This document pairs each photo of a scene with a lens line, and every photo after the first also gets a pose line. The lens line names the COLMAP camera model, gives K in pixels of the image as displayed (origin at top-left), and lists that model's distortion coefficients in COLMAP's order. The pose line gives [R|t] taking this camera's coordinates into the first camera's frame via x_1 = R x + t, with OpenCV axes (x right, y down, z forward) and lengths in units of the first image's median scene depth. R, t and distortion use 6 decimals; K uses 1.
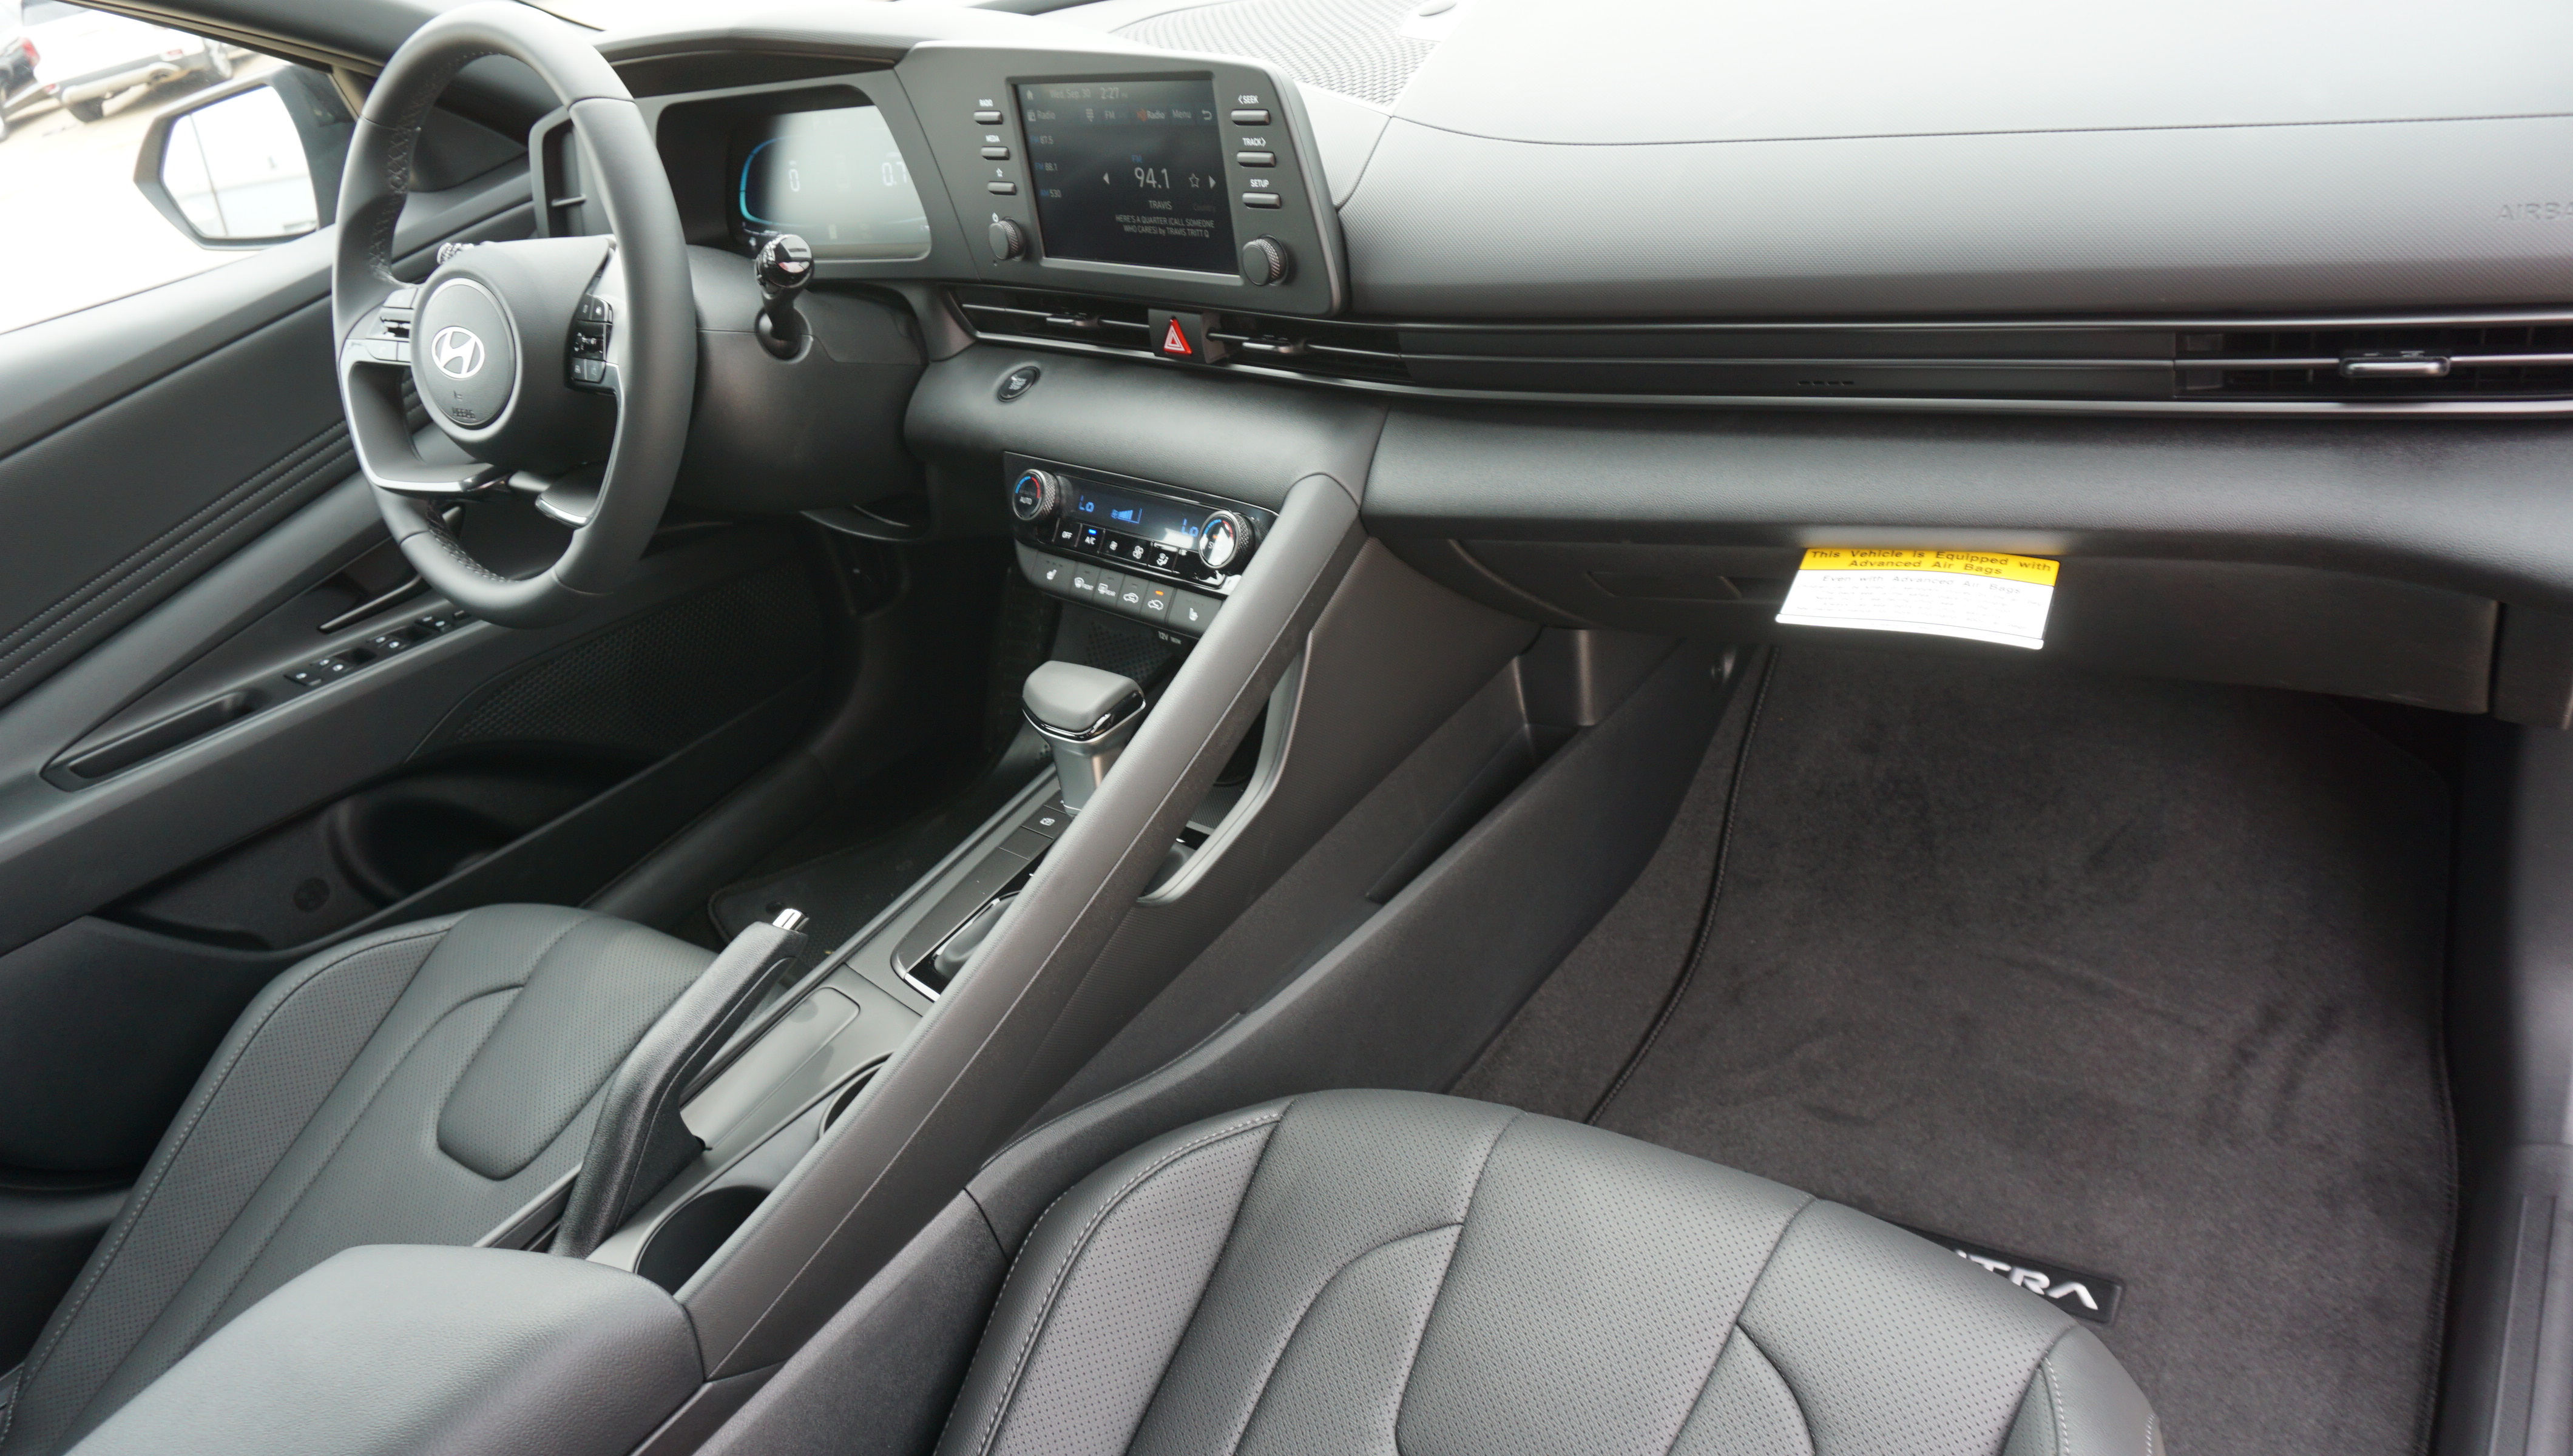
lens RADIAL K [[1714.2, 0, 1274.0], [0, 1714.2, 710.7], [0, 0, 1]] dist [-0.039365, 0.021414]
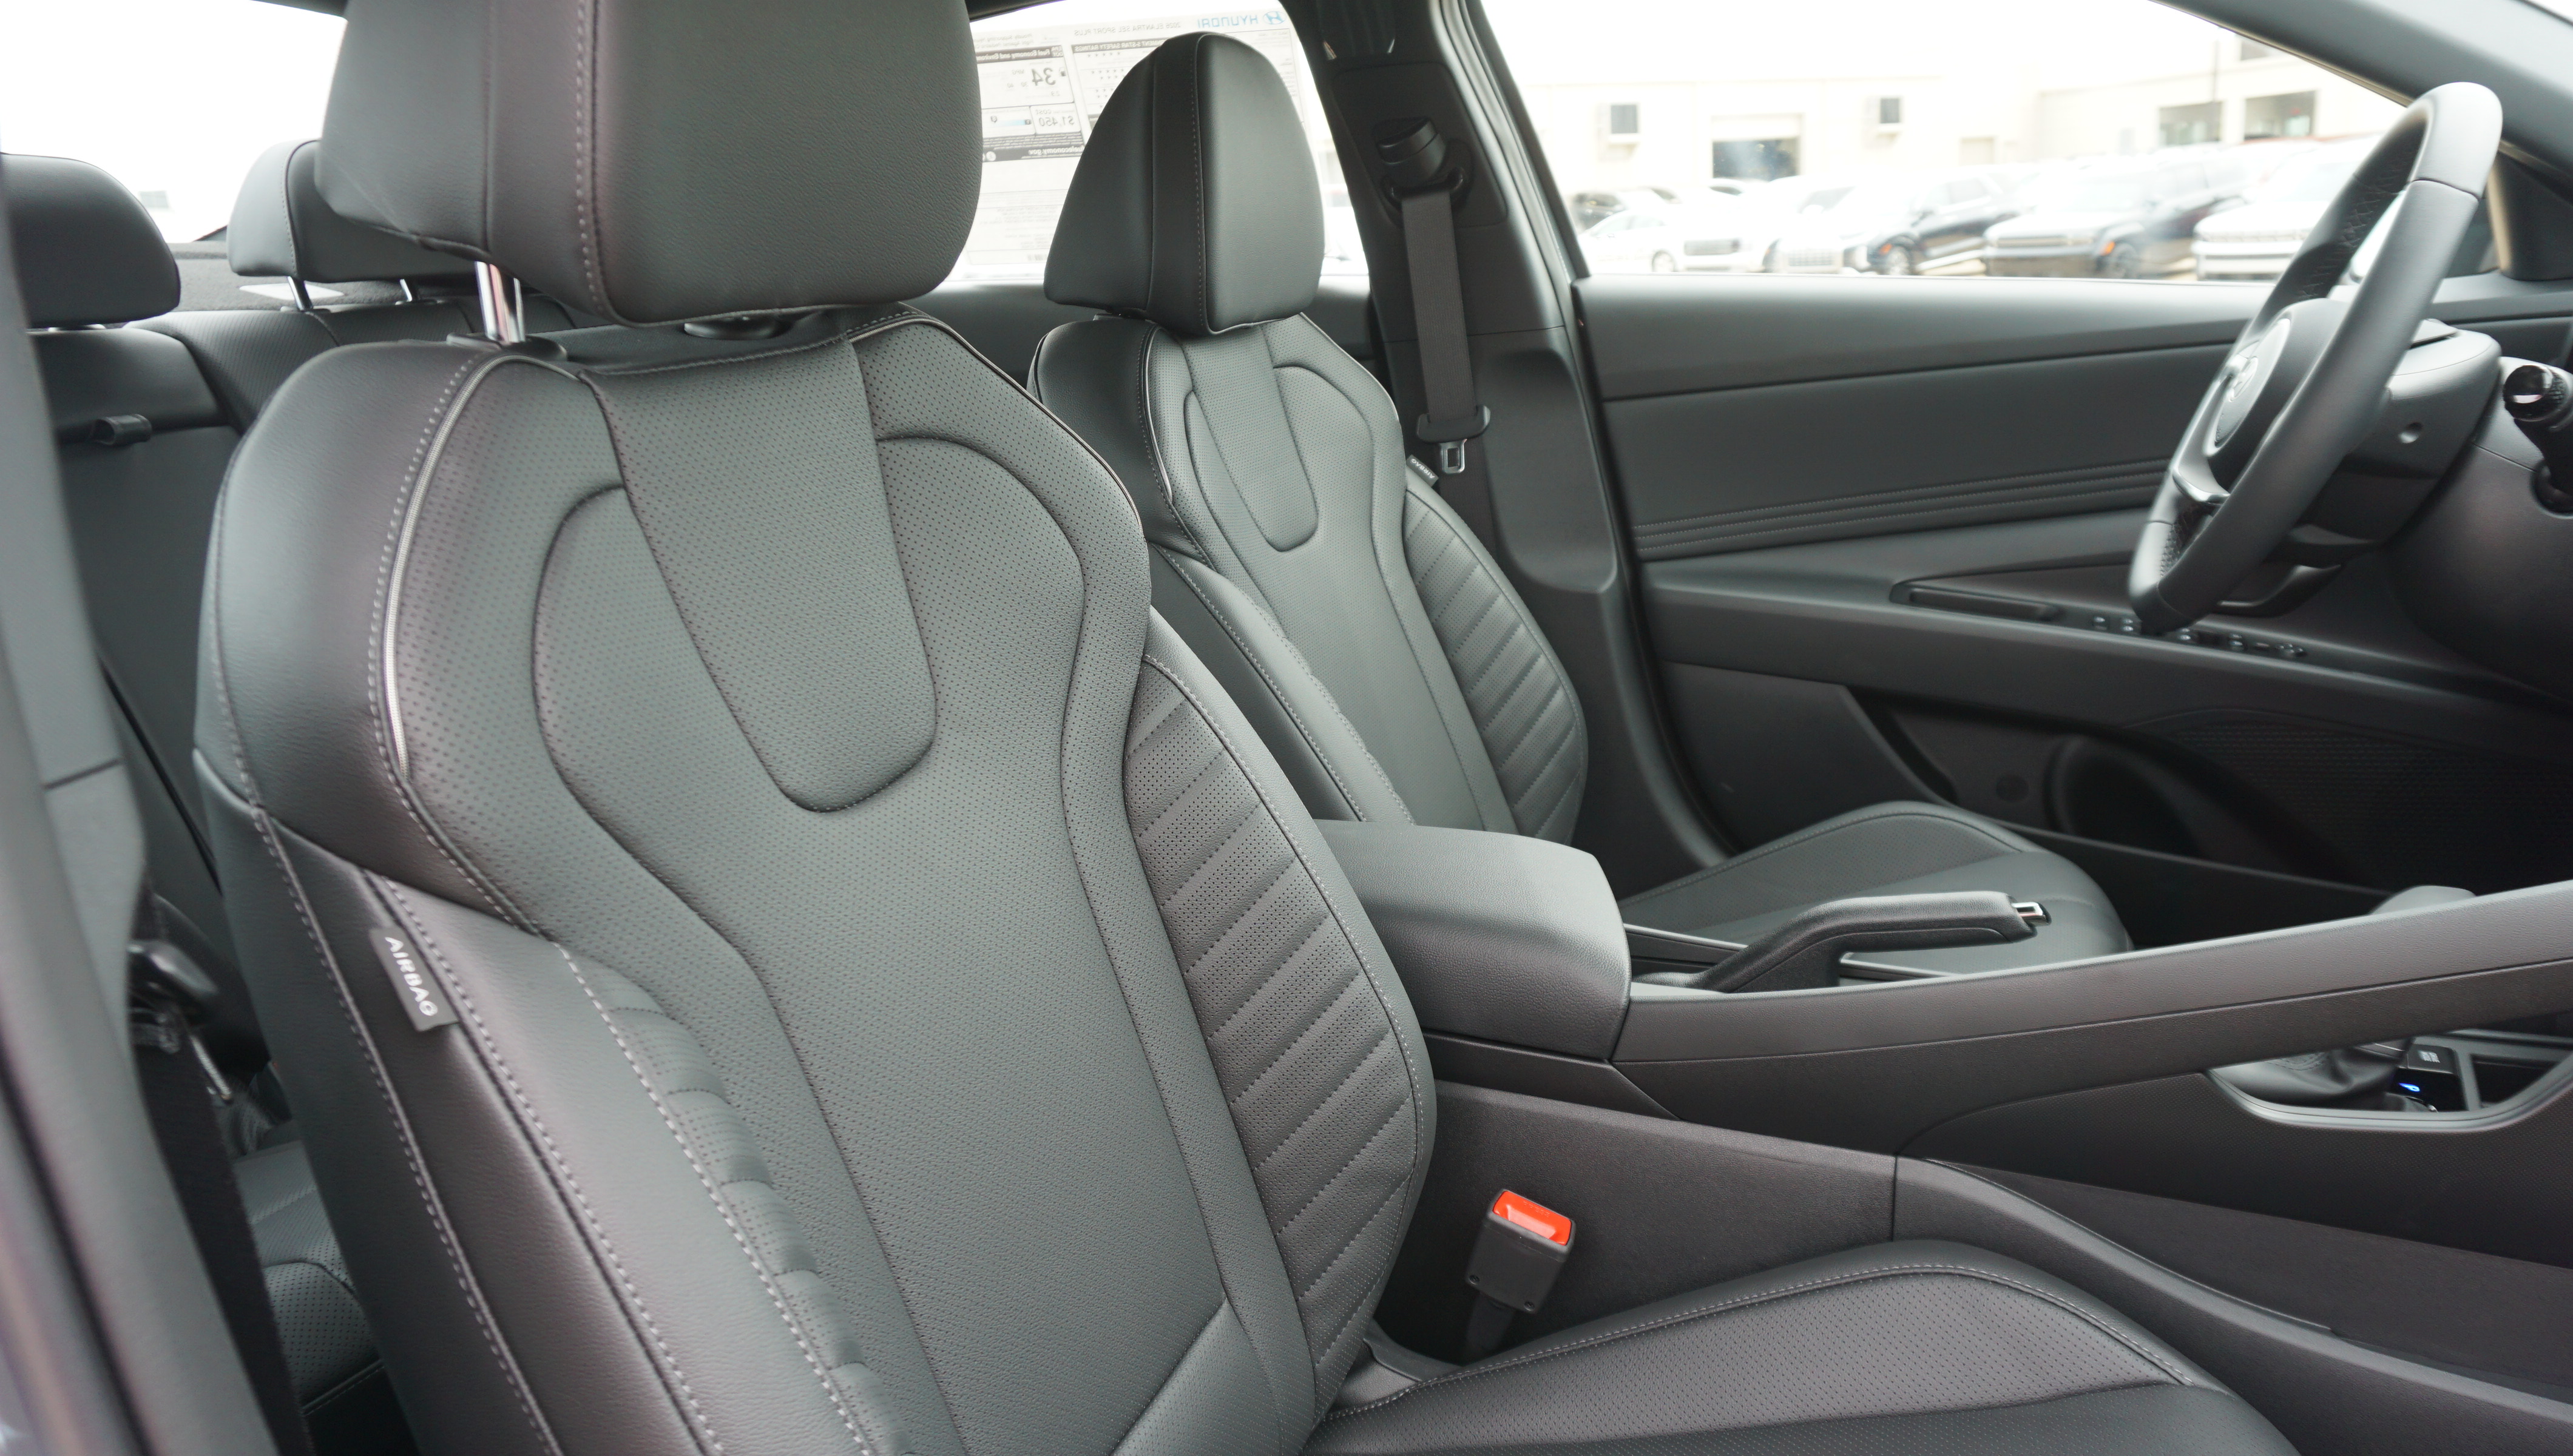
lens RADIAL K [[1714.2, 0, 1281.7], [0, 1714.2, 729.4], [0, 0, 1]] dist [-0.039365, 0.021414]
pose [[0.206071, 0.463973, -0.861547, 0.435349], [-0.484286, 0.813415, 0.322217, -0.079650], [0.850295, 0.350836, 0.392317, 0.122674]]
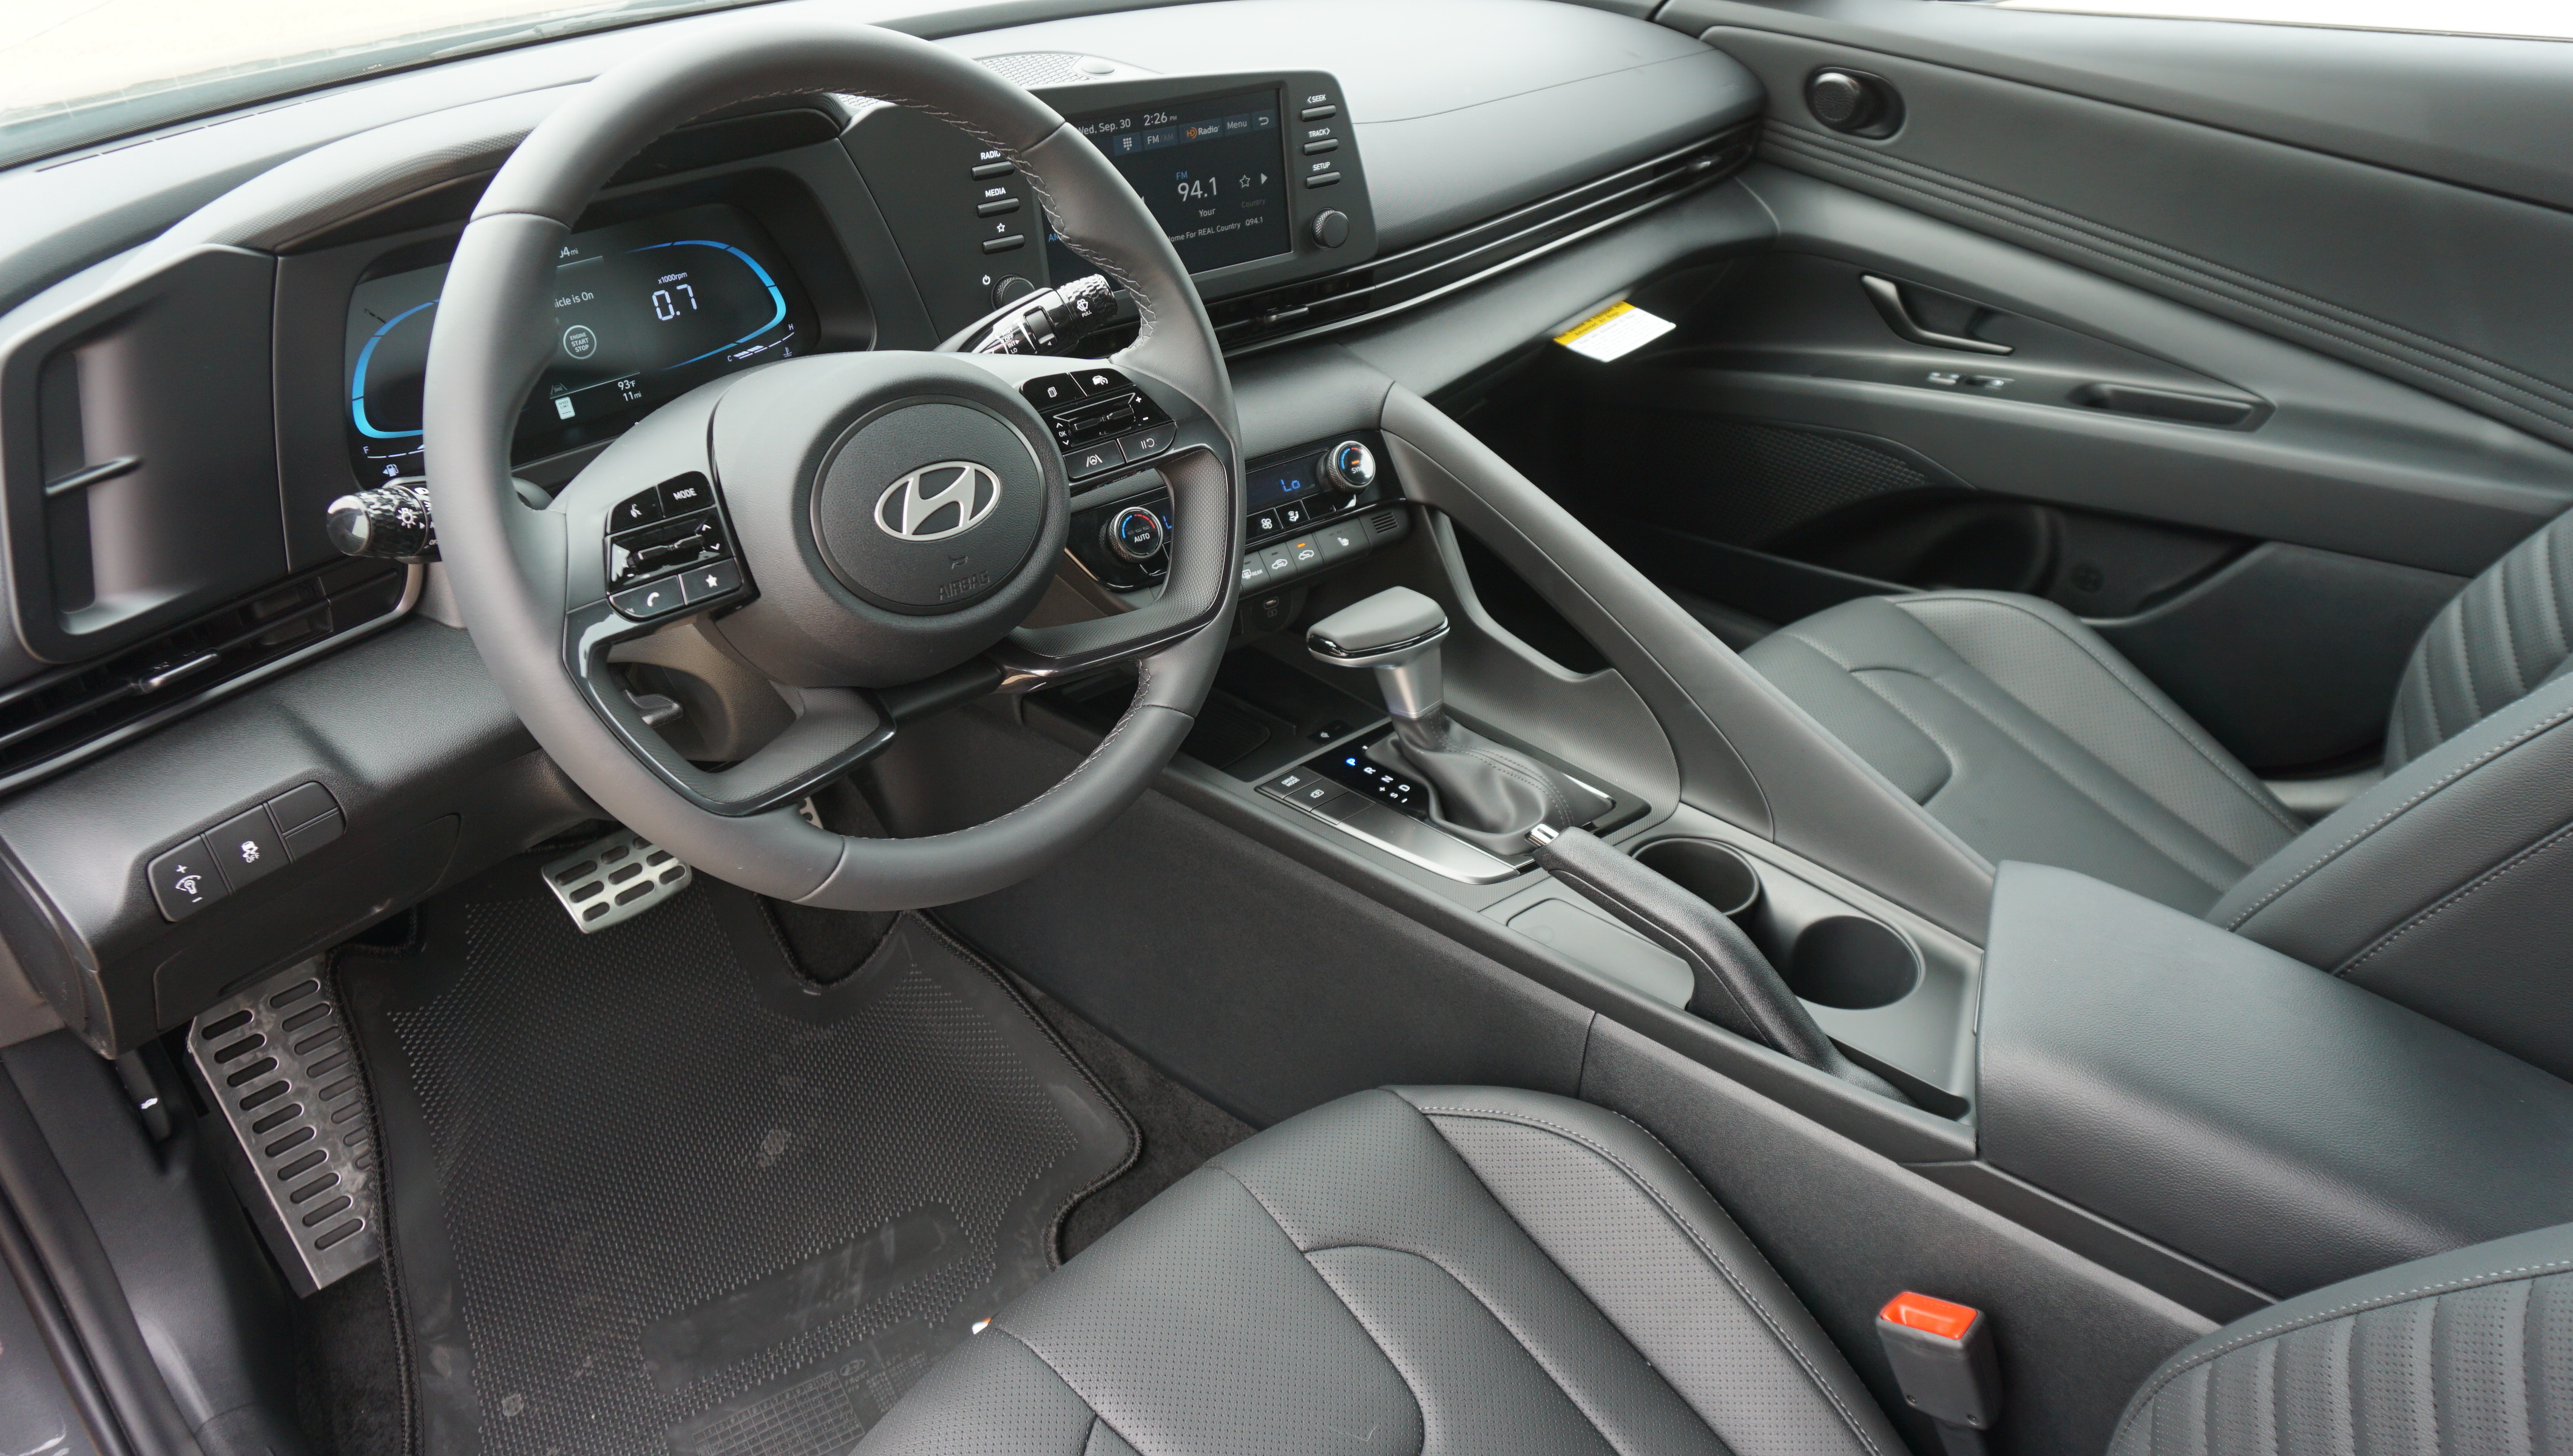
lens RADIAL K [[1714.2, 0, 1275.2], [0, 1714.2, 715.5], [0, 0, 1]] dist [-0.039365, 0.021414]
pose [[0.156322, -0.327129, 0.931960, -1.139663], [0.488718, 0.845577, 0.214833, -0.221380], [-0.858323, 0.421883, 0.292056, 0.725981]]
